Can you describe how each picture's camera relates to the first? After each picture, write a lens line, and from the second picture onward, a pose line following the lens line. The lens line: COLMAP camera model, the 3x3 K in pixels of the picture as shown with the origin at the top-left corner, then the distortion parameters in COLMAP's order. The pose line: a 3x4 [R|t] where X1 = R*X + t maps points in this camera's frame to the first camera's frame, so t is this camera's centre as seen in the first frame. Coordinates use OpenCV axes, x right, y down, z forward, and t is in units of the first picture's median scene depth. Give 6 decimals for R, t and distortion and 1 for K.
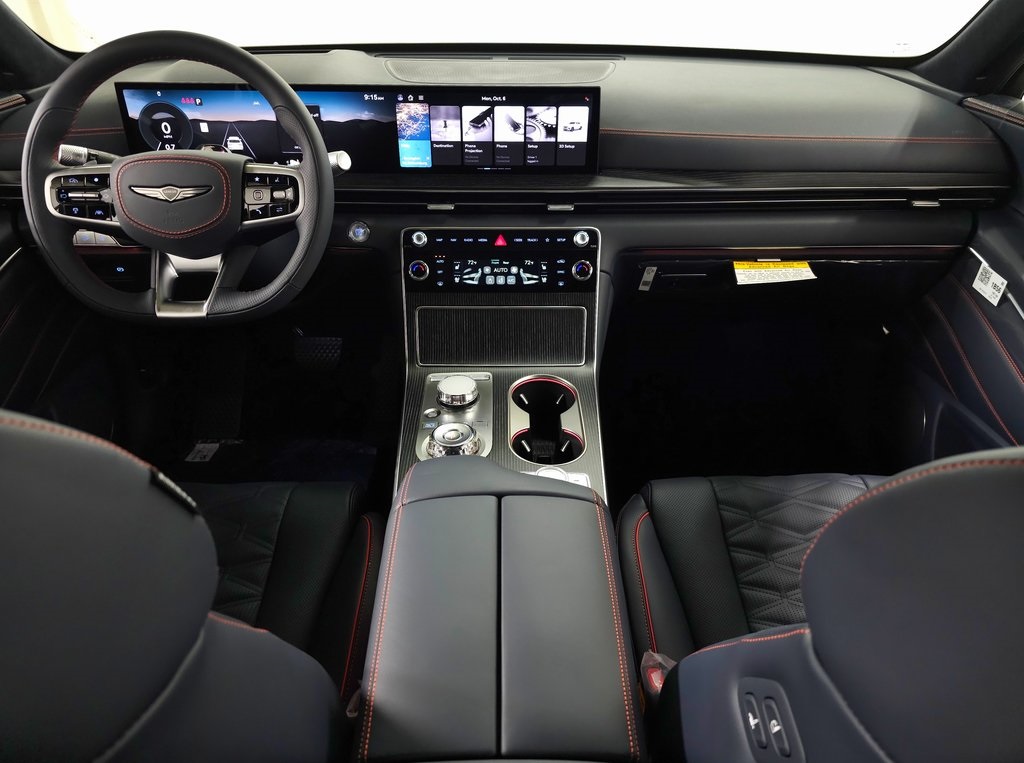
lens RADIAL K [[693.8, 0, 517.0], [0, 693.8, 382.6], [0, 0, 1]] dist [0.010551, -0.007082]
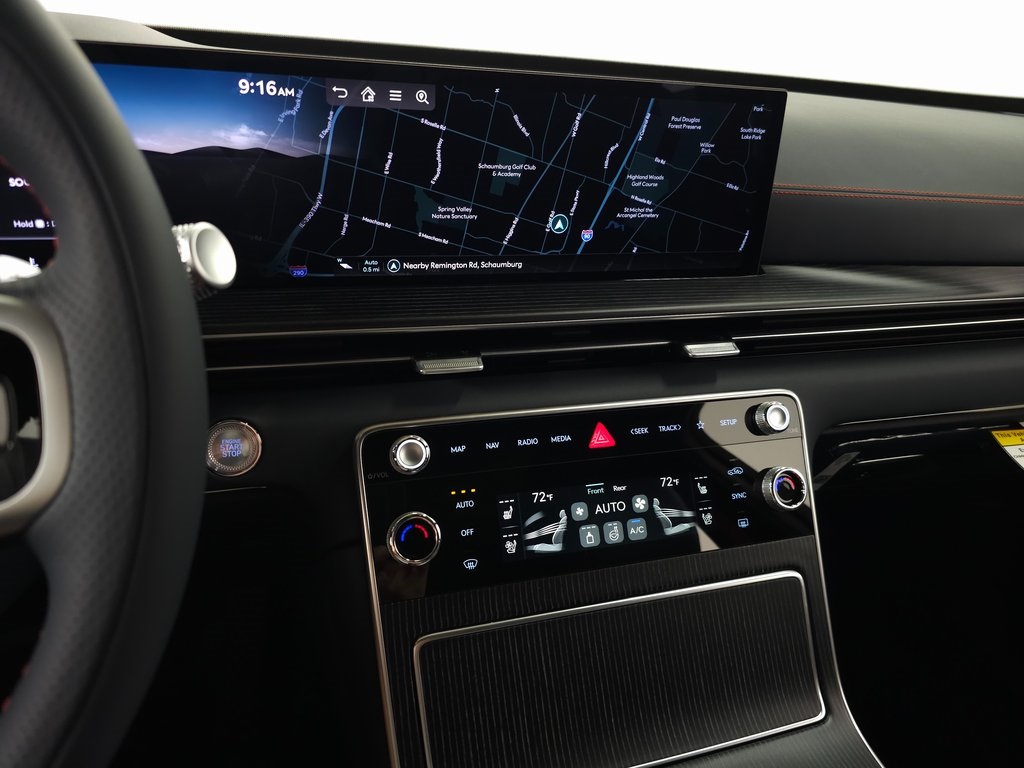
lens RADIAL K [[693.8, 0, 510.3], [0, 693.8, 382.6], [0, 0, 1]] dist [0.010551, -0.007082]
pose [[0.954679, -0.070848, 0.289084, -0.193315], [0.107641, 0.987700, -0.113414, -0.195064], [-0.277493, 0.139391, 0.950562, 0.616299]]
